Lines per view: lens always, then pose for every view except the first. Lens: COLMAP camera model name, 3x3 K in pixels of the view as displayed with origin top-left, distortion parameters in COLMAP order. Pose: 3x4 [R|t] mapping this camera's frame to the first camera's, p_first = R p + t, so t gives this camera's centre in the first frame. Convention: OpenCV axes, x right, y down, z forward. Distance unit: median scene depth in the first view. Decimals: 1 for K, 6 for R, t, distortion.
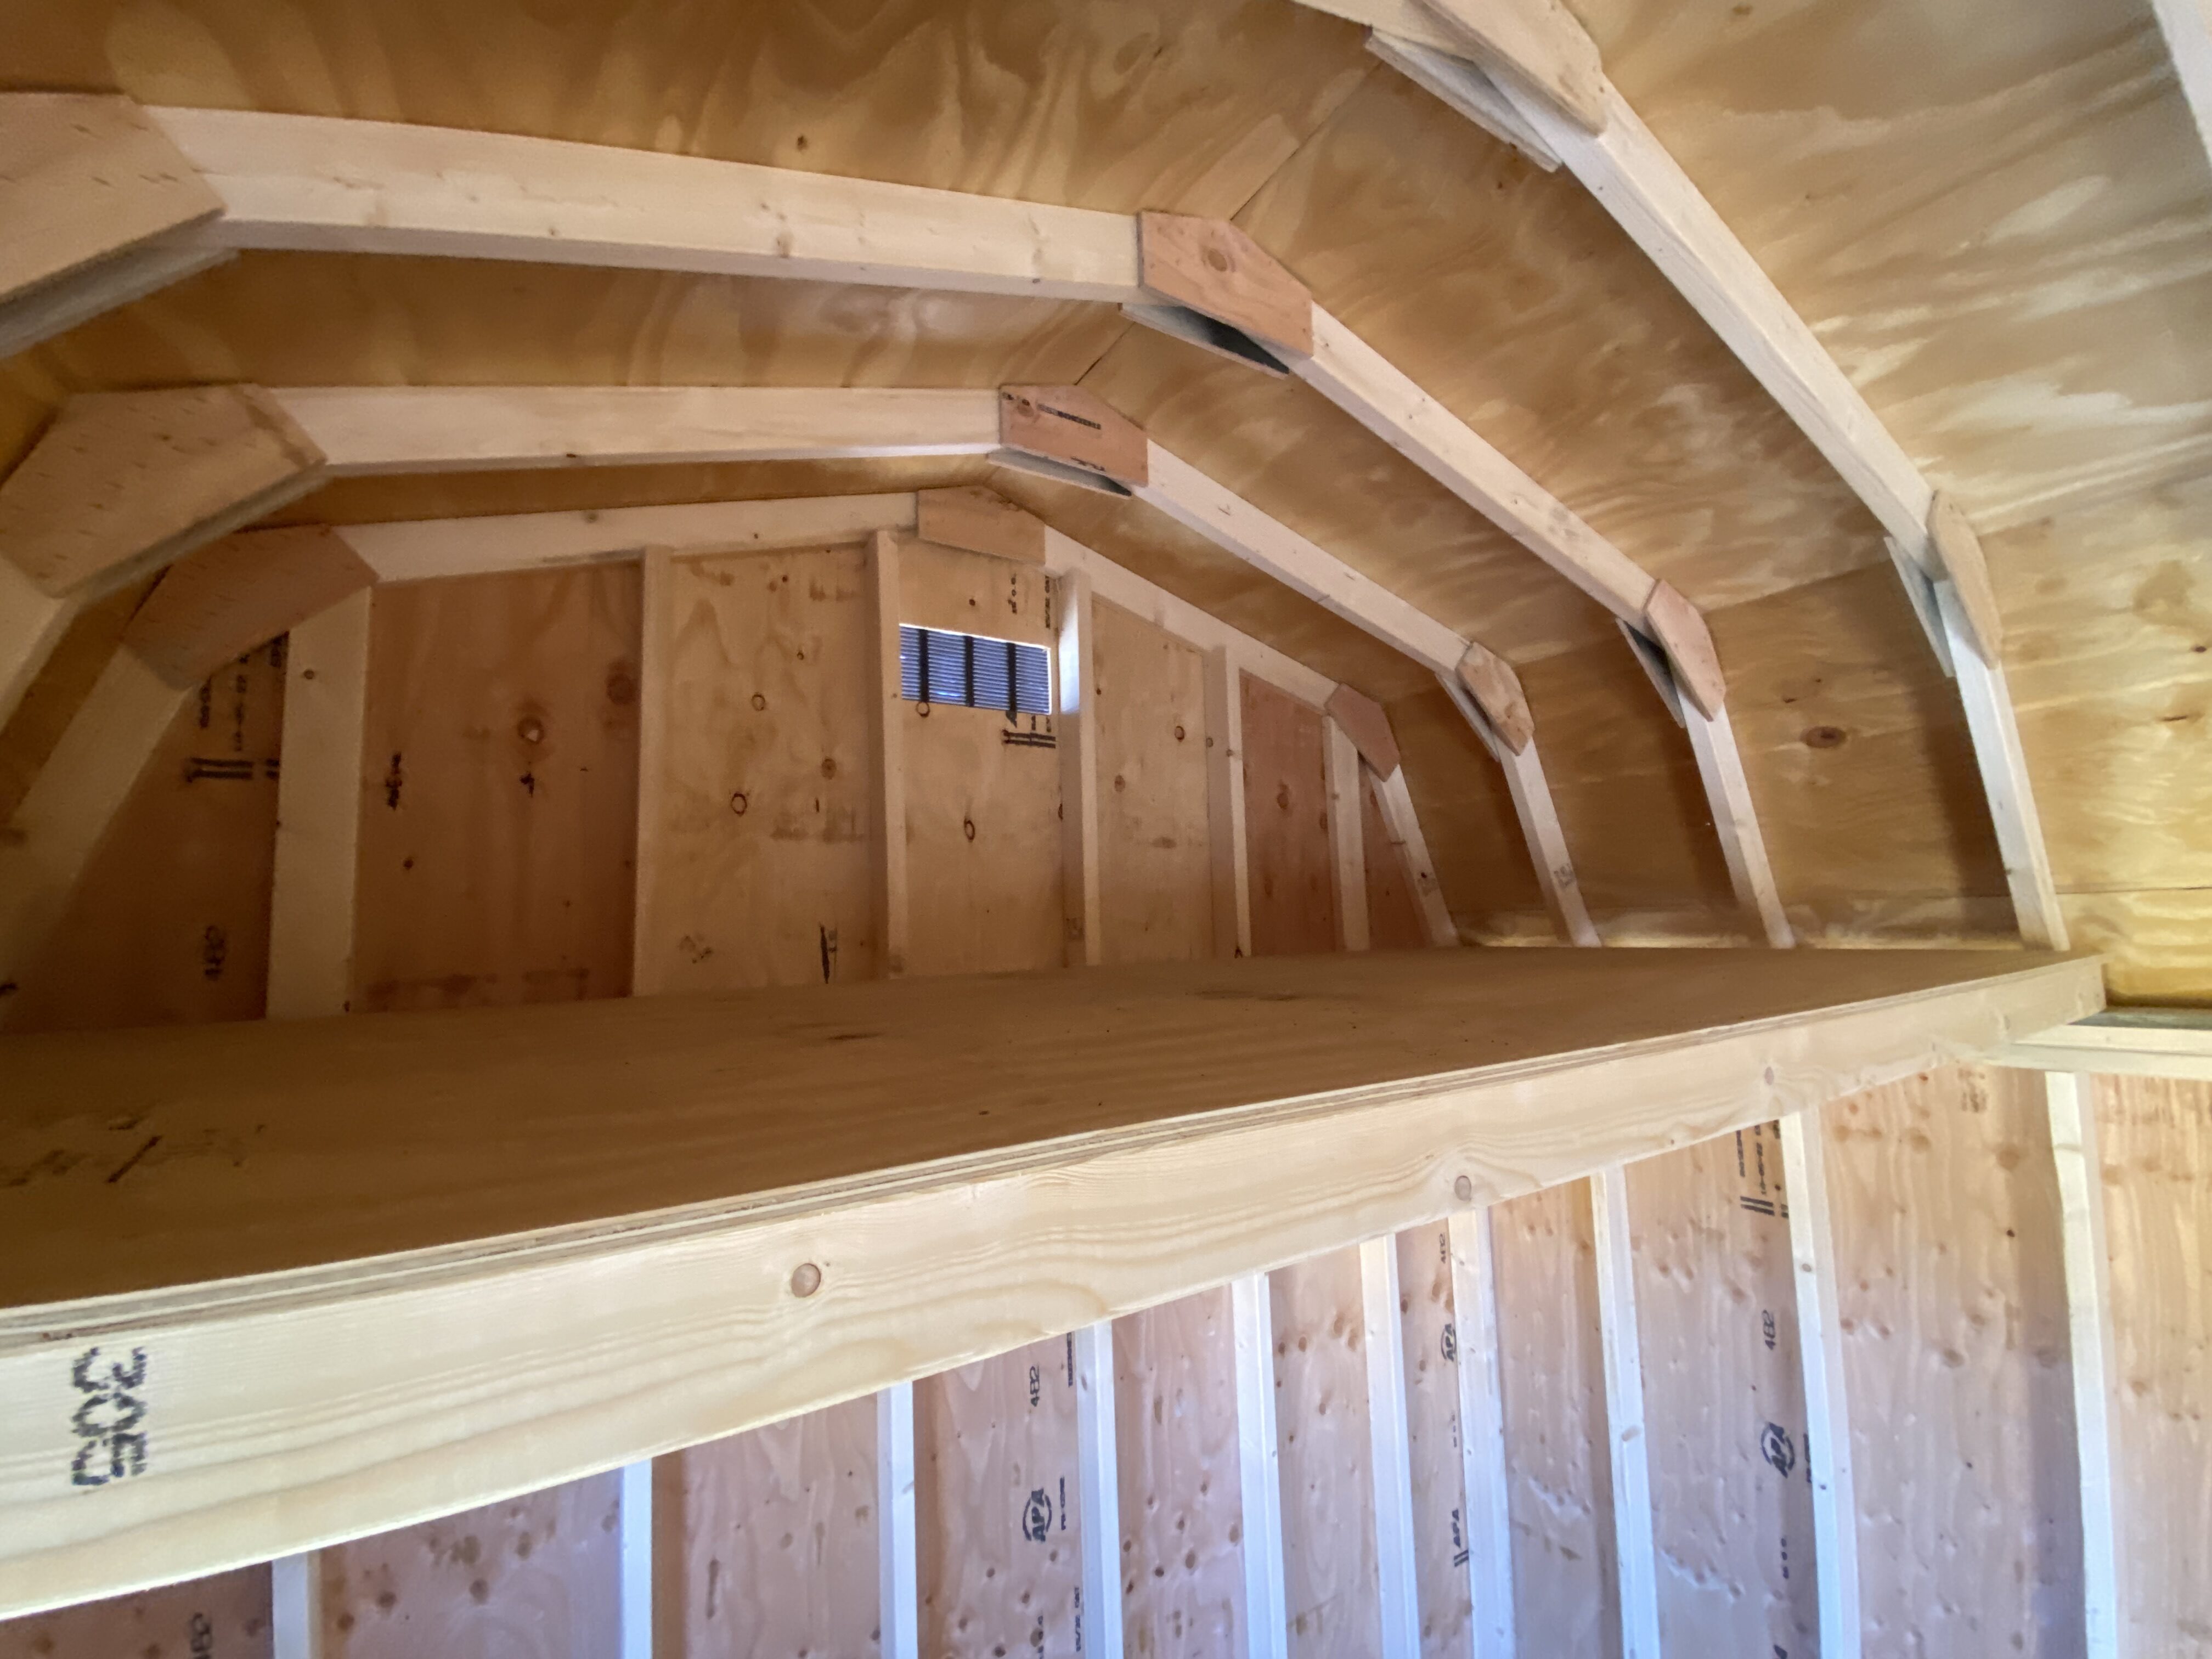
lens RADIAL K [[901.7, 0, 1105.4], [0, 901.7, 841.4], [0, 0, 1]] dist [-0.011837, -0.002525]
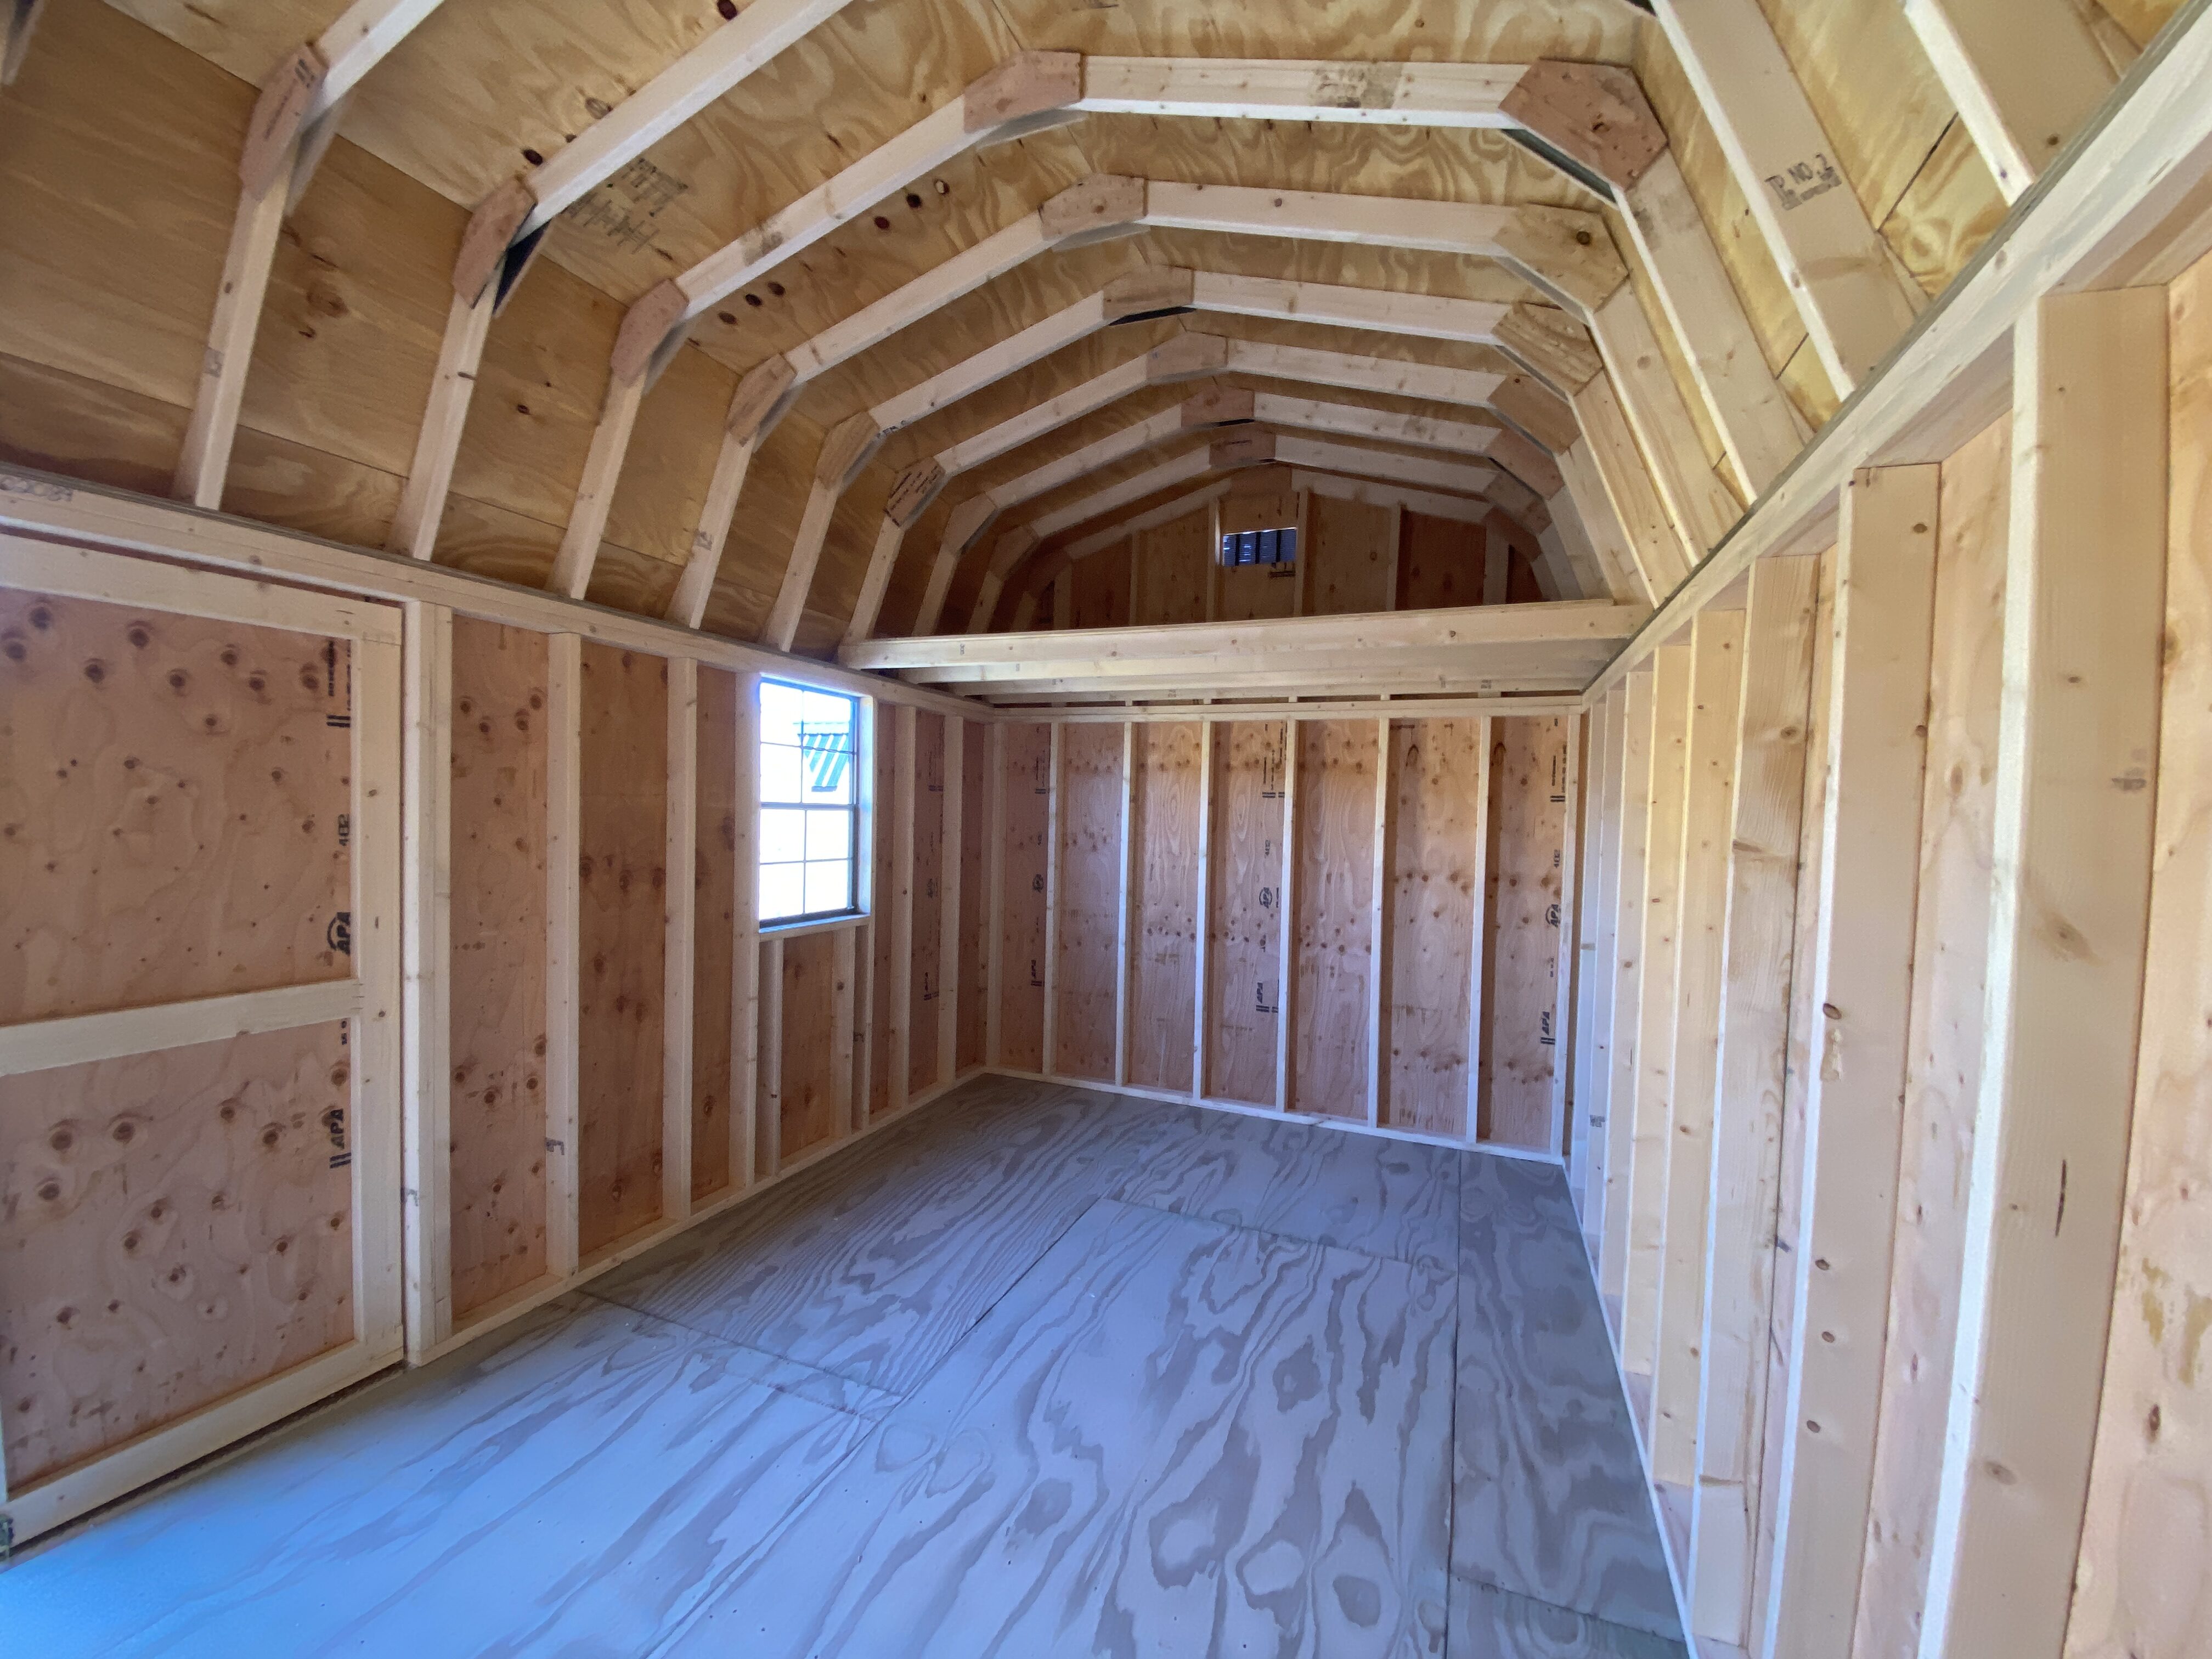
lens RADIAL K [[901.7, 0, 1118.8], [0, 901.7, 848.1], [0, 0, 1]] dist [-0.011837, -0.002525]
pose [[0.594563, 0.078347, -0.800223, 1.710282], [0.031609, 0.992194, 0.120628, 0.315122], [0.803427, -0.097015, 0.587446, -0.795662]]
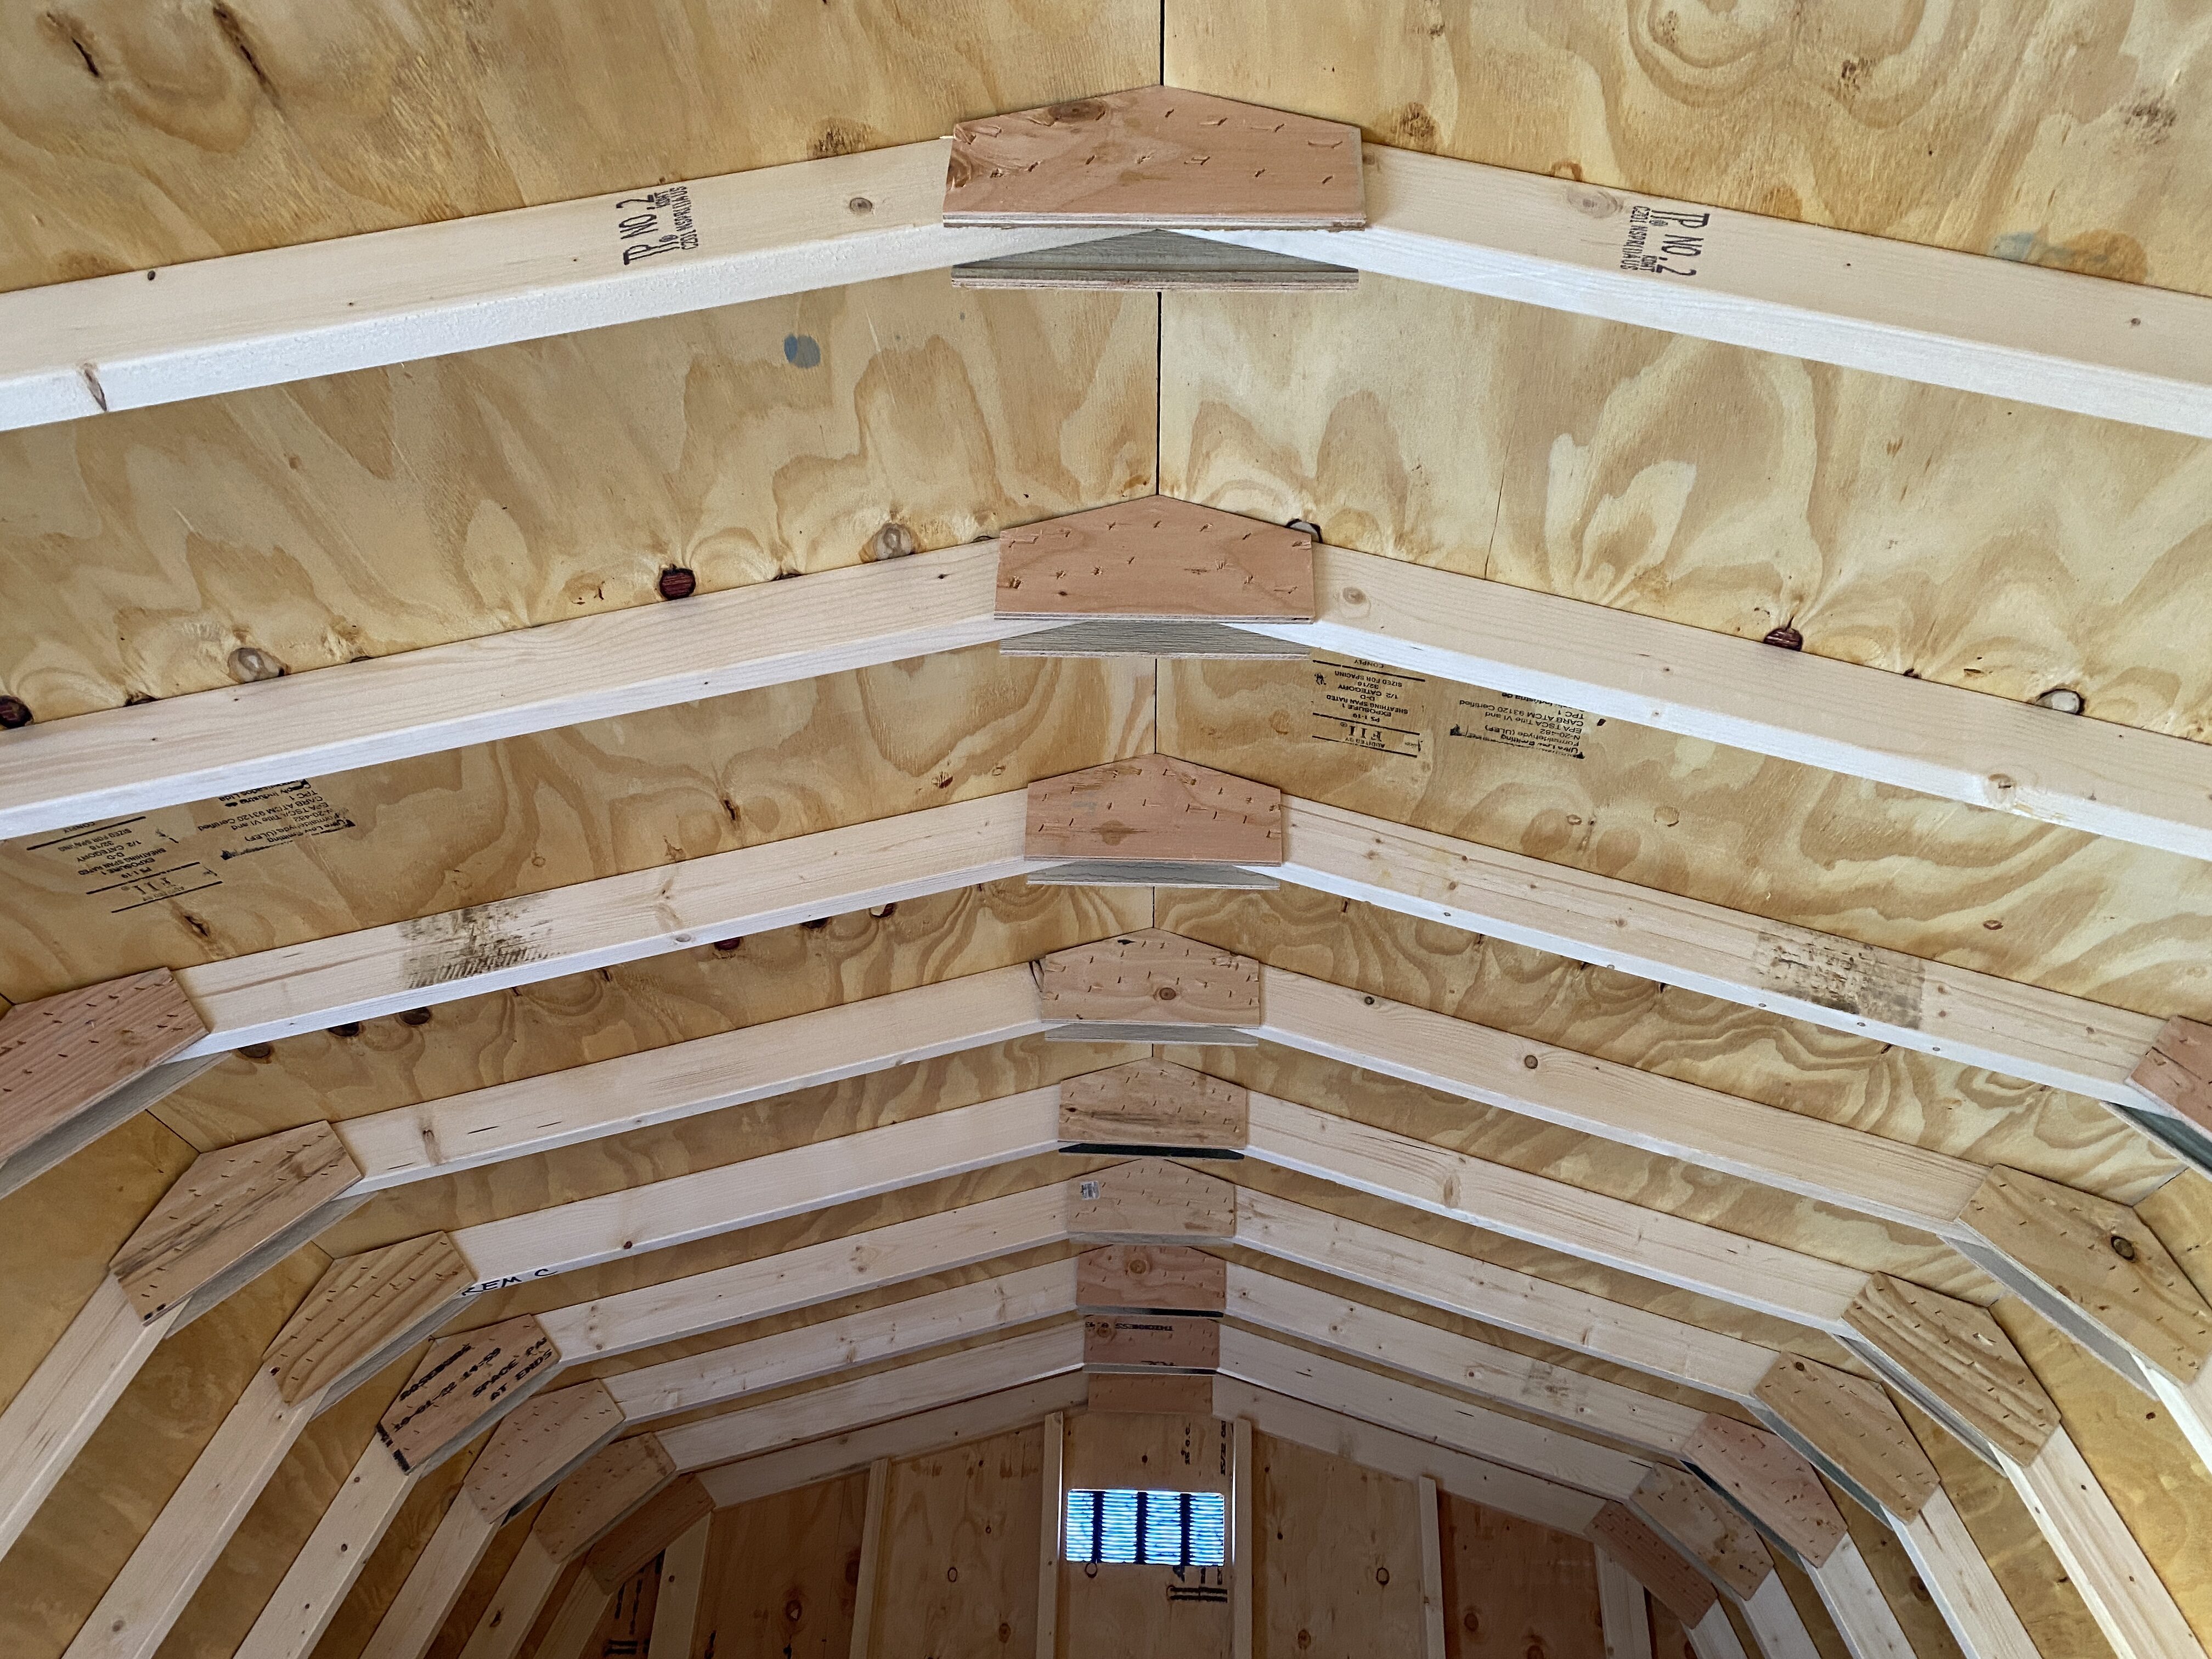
lens RADIAL K [[1655.2, 0, 1112.8], [0, 1655.2, 845.6], [0, 0, 1]] dist [0.029358, -0.012395]
pose [[0.839526, -0.234277, -0.490214, 1.120302], [-0.009682, 0.895664, -0.444627, -0.036247], [0.543232, 0.378022, 0.749665, -0.943629]]
